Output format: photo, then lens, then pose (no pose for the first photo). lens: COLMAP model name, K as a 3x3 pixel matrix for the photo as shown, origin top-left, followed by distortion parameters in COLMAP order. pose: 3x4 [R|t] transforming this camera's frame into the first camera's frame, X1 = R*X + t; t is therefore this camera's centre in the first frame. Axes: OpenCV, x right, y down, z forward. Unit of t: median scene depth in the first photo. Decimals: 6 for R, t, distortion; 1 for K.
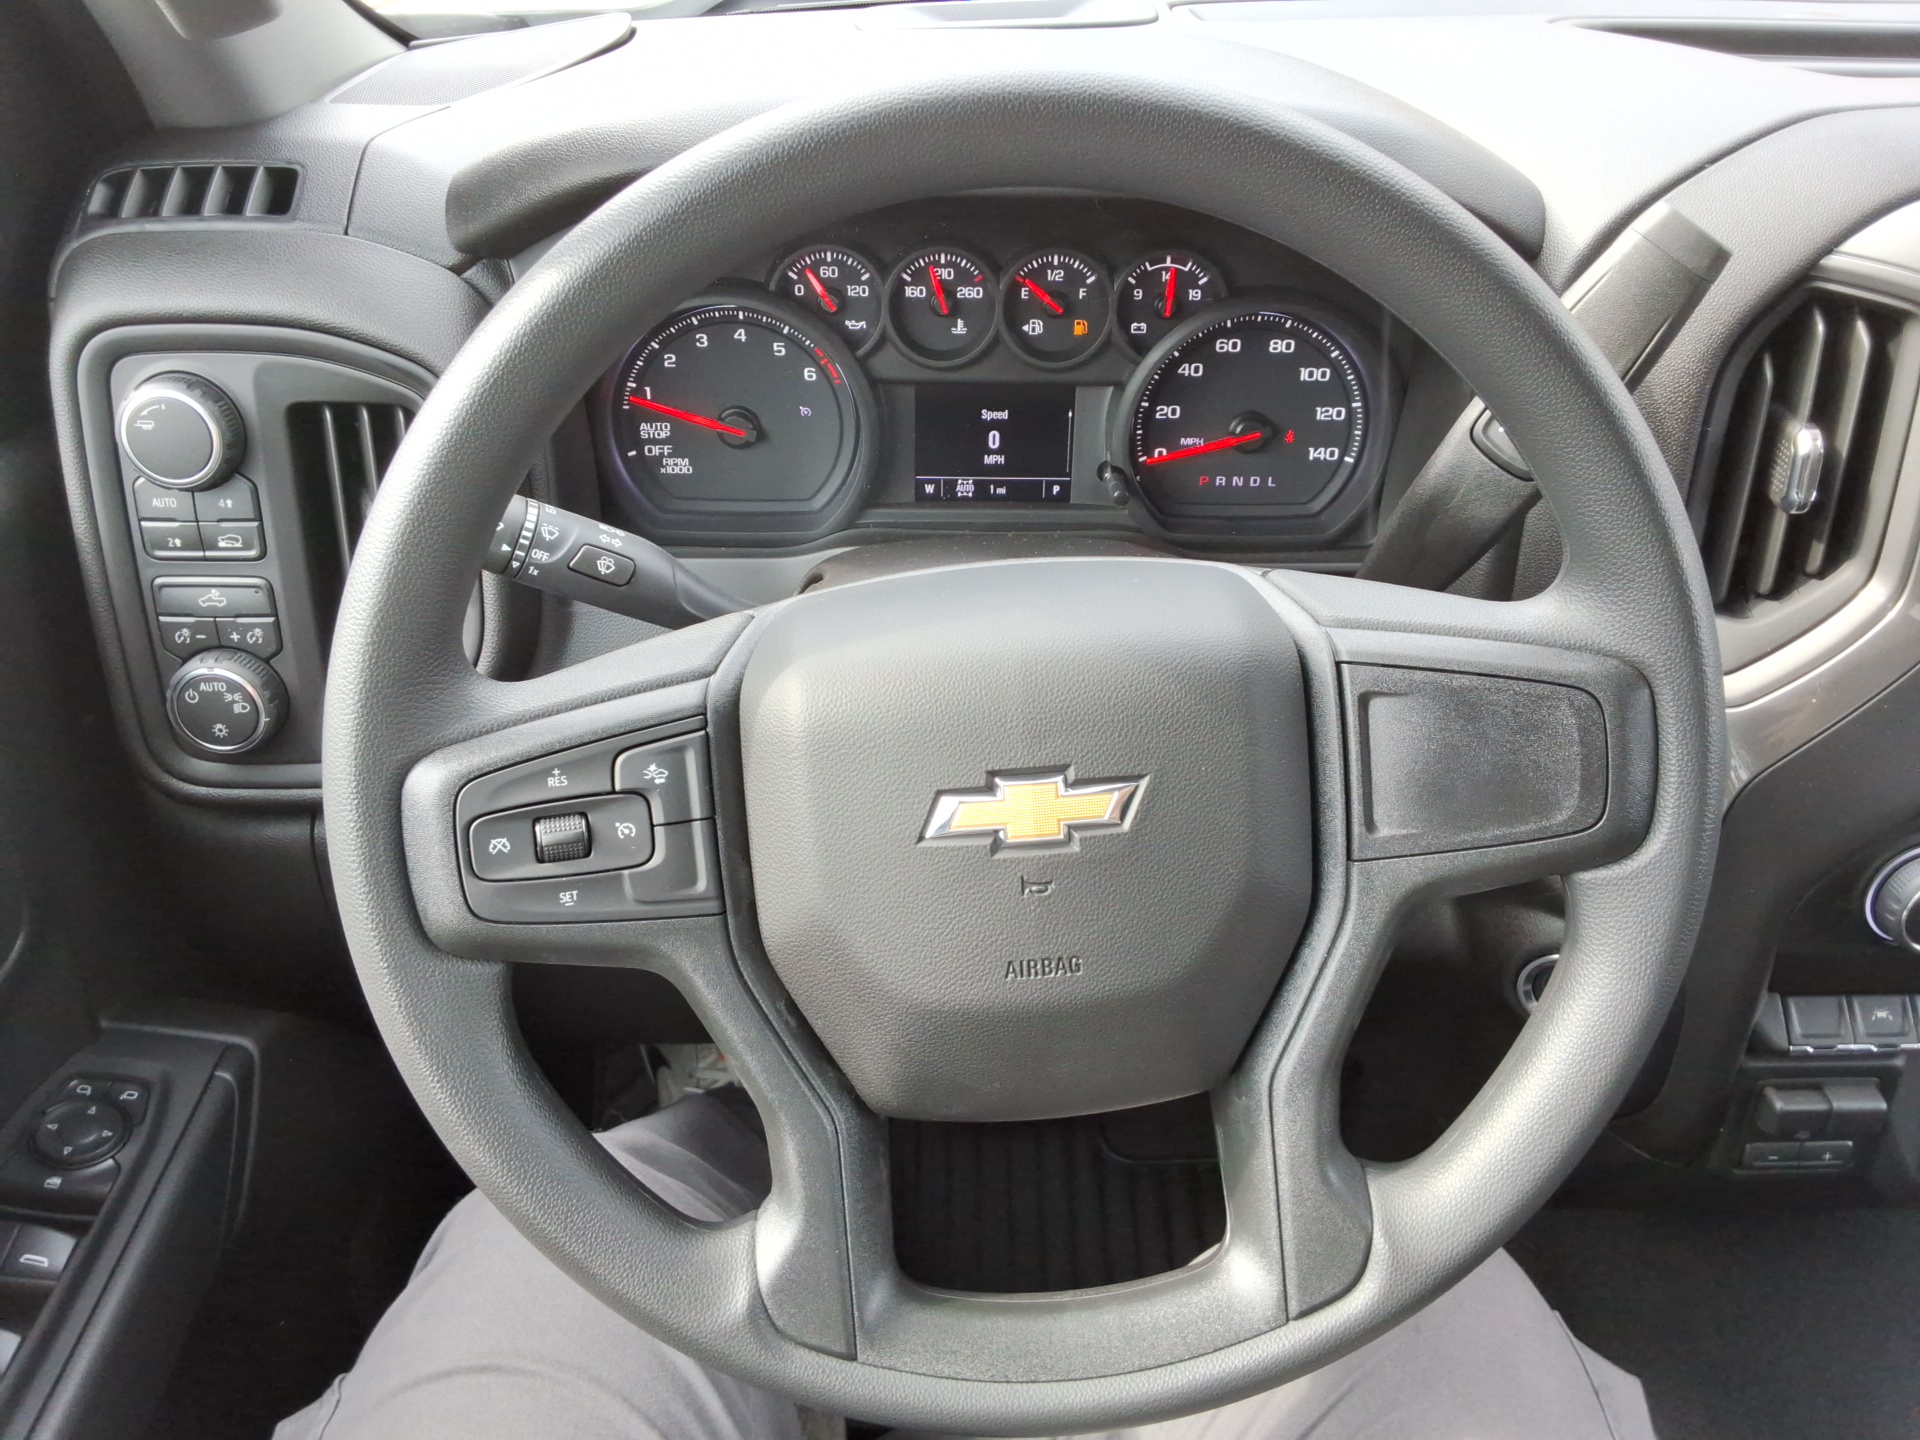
lens RADIAL K [[1548.6, 0, 971.8], [0, 1548.6, 688.7], [0, 0, 1]] dist [0.113069, -0.175048]
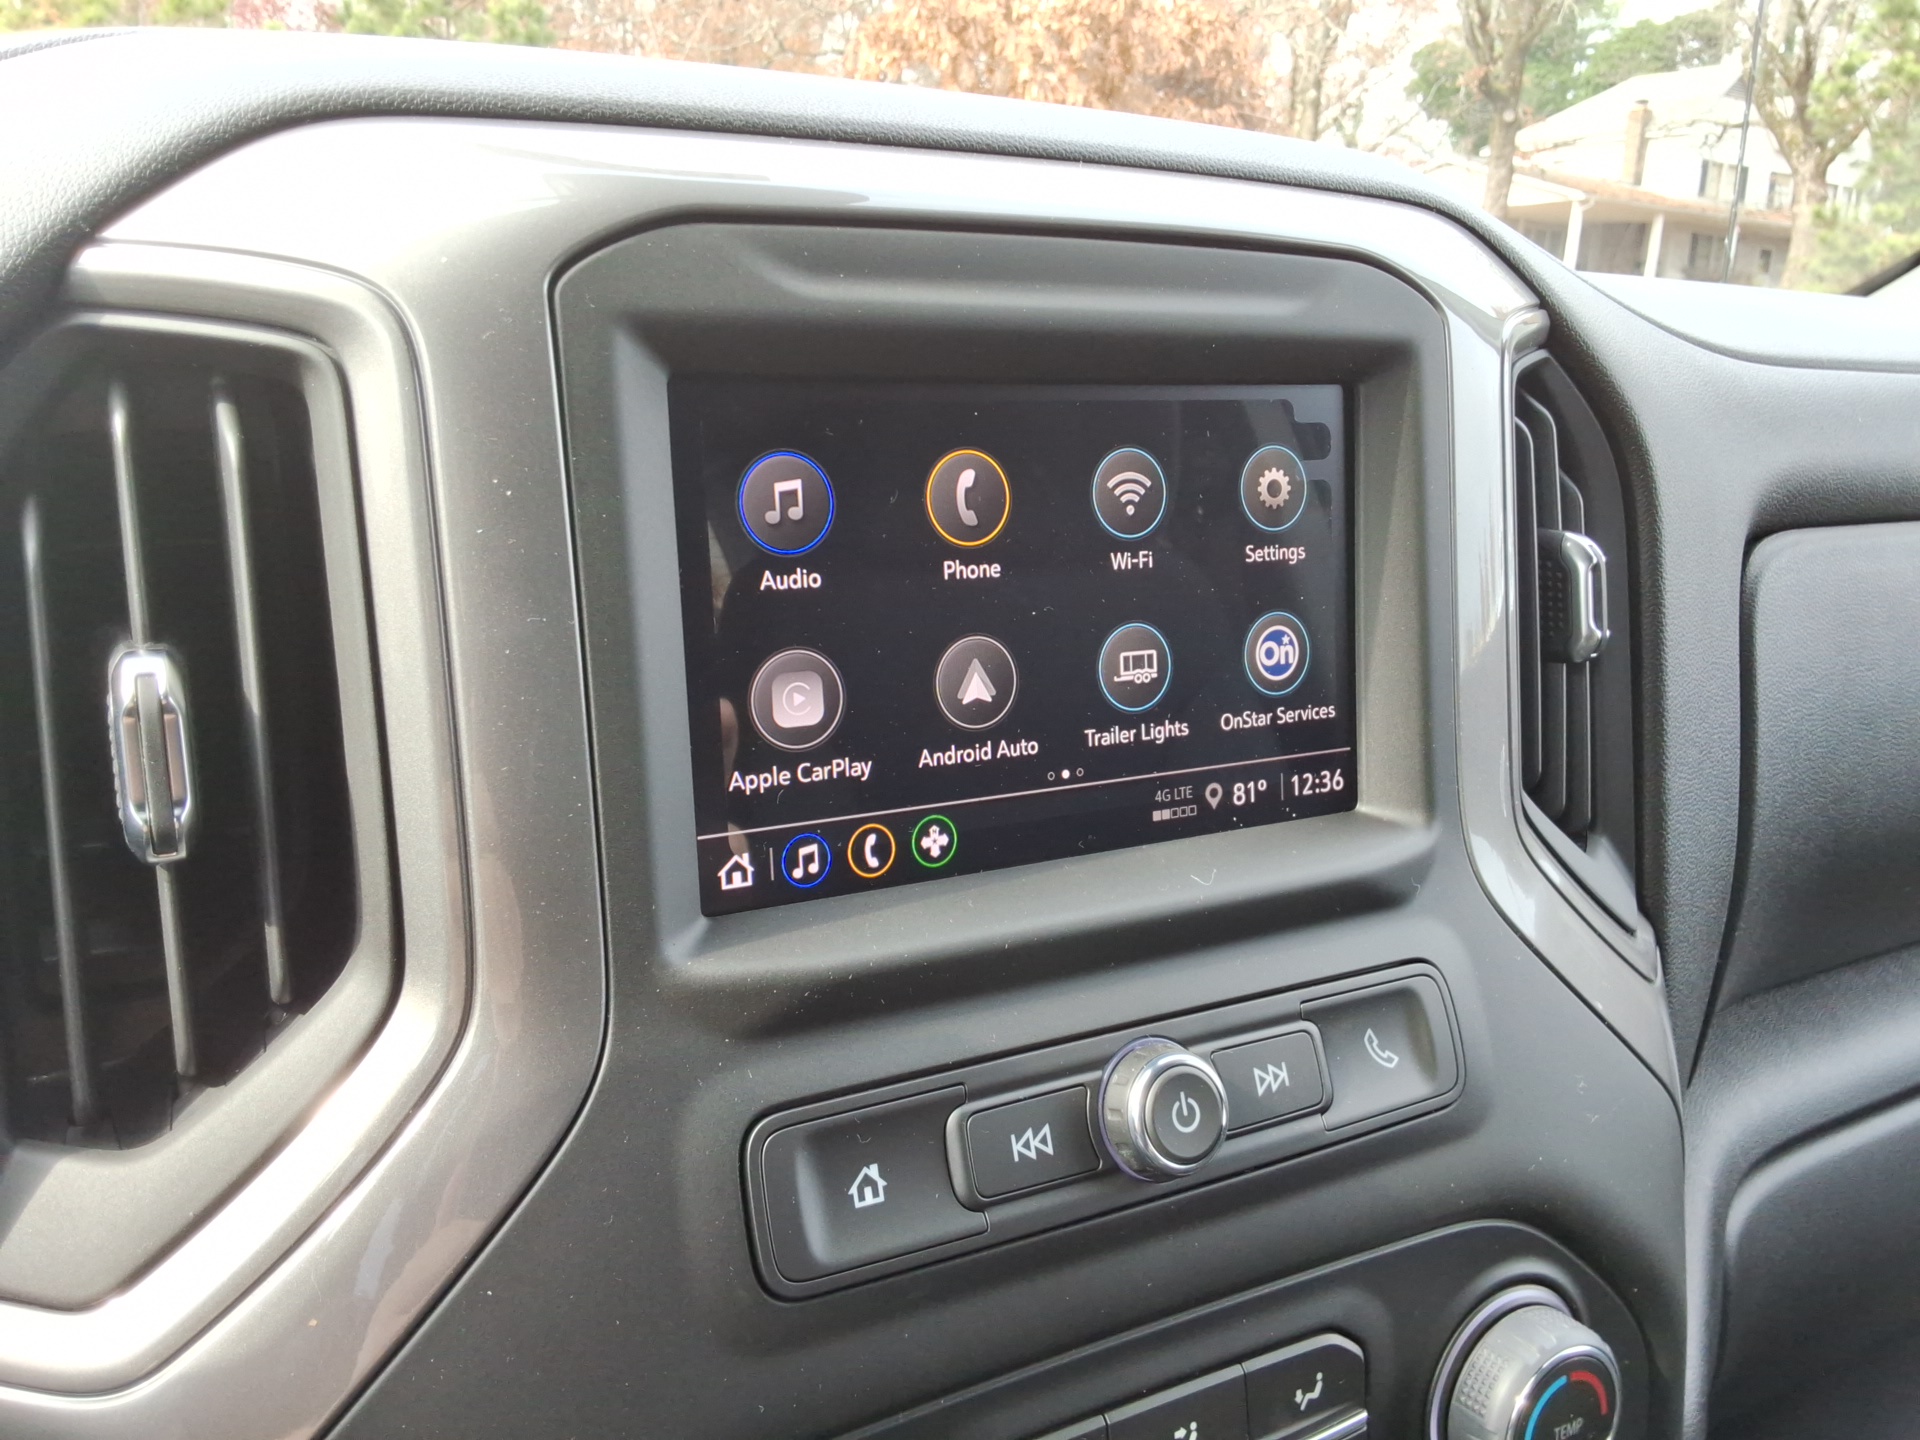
lens RADIAL K [[1548.6, 0, 987.9], [0, 1548.6, 703.4], [0, 0, 1]] dist [0.113069, -0.175048]
pose [[0.879628, -0.100318, 0.464962, 0.459557], [0.245224, 0.933231, -0.262572, 0.008160], [-0.407577, 0.344986, 0.845497, 0.490314]]
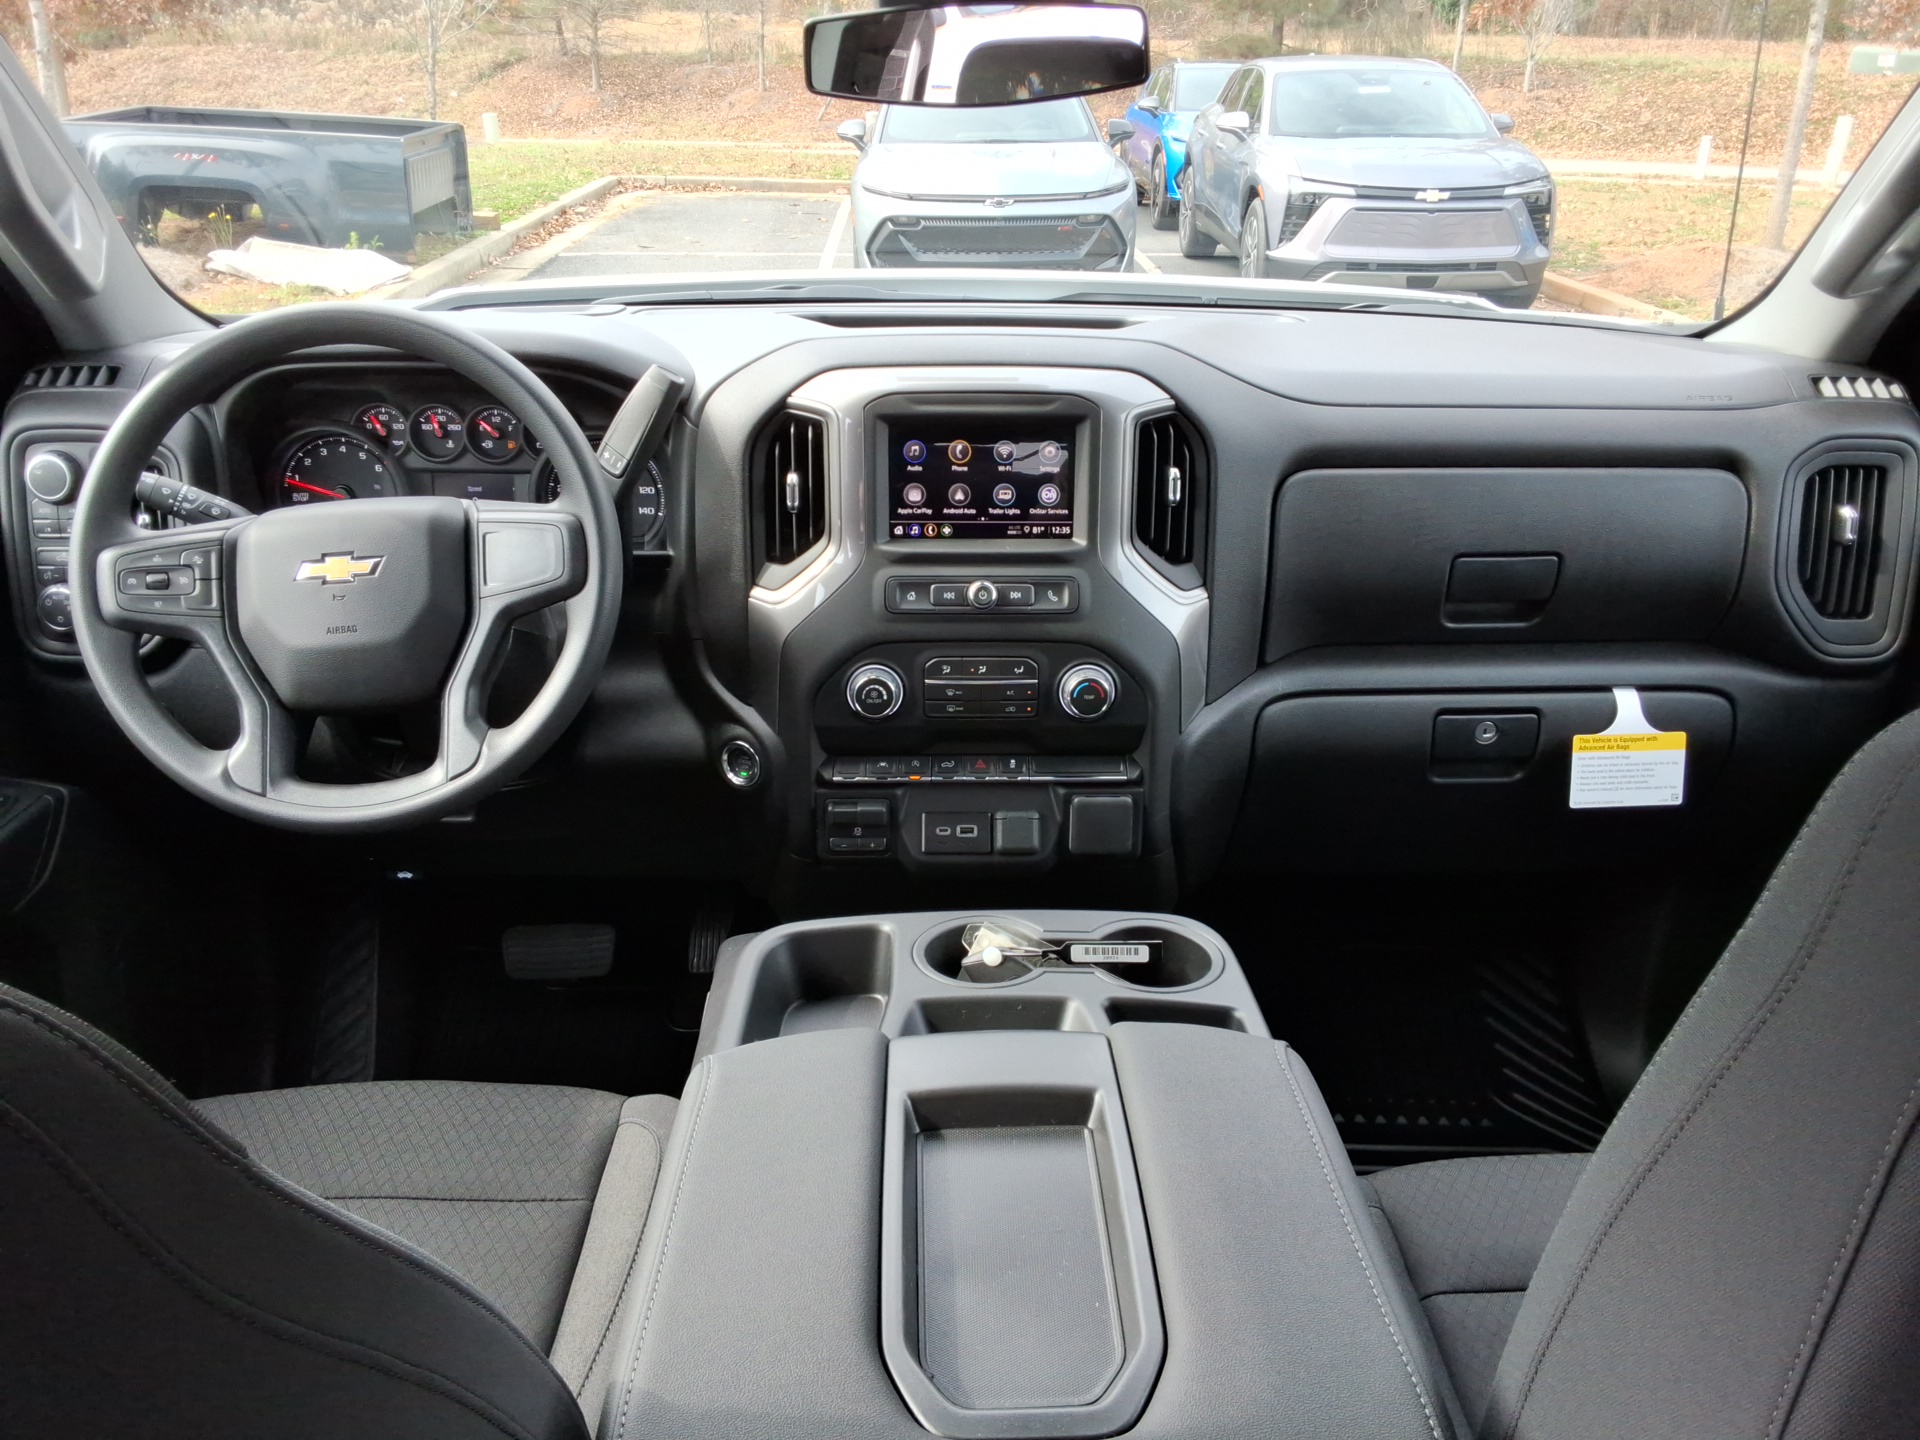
lens RADIAL K [[1548.6, 0, 980.4], [0, 1548.6, 699.1], [0, 0, 1]] dist [0.113069, -0.175048]
pose [[0.999966, -0.005791, -0.005921, 0.696848], [0.004484, 0.979621, -0.200806, 0.510894], [0.006963, 0.200773, 0.979613, -0.942186]]
